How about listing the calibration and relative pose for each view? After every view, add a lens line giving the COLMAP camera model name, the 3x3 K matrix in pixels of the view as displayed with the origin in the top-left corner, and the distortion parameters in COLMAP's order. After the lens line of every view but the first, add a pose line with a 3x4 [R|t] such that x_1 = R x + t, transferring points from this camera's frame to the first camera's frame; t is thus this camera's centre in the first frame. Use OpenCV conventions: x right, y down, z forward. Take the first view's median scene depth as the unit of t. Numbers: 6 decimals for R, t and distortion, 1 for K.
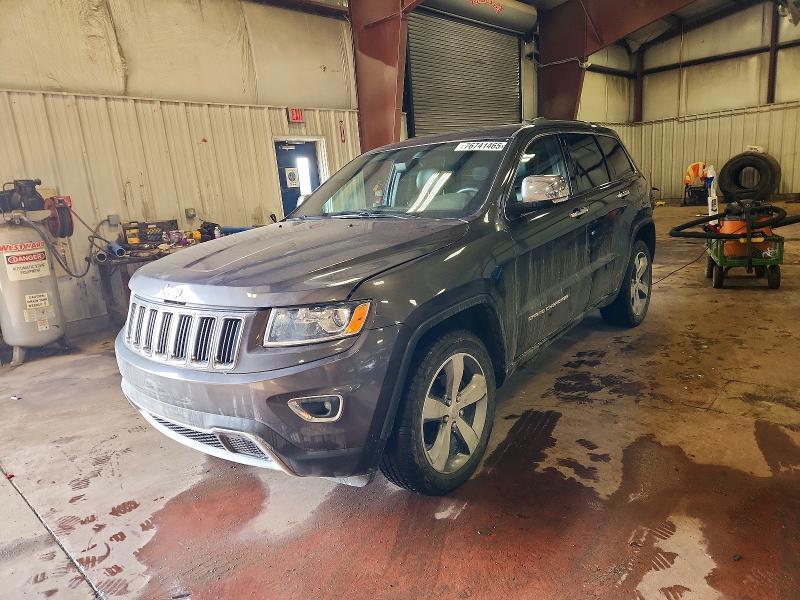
lens RADIAL K [[557.2, 0, 400.0], [0, 557.2, 300.0], [0, 0, 1]] dist [0.036152, 0.004759]
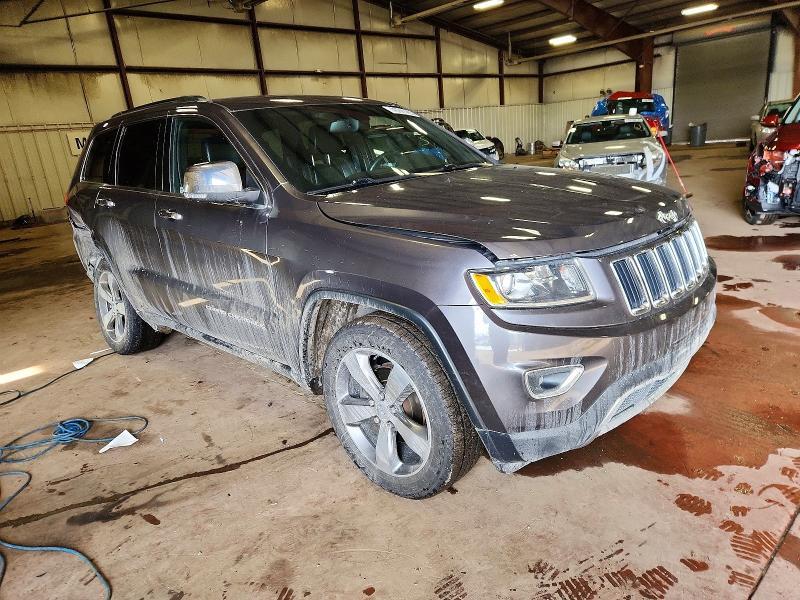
lens RADIAL K [[557.2, 0, 400.0], [0, 557.2, 300.0], [0, 0, 1]] dist [0.036152, 0.004759]
pose [[0.052316, -0.212399, 0.975782, -1.287908], [0.293634, 0.937197, 0.188257, -0.188864], [-0.954485, 0.276674, 0.111398, 1.279720]]
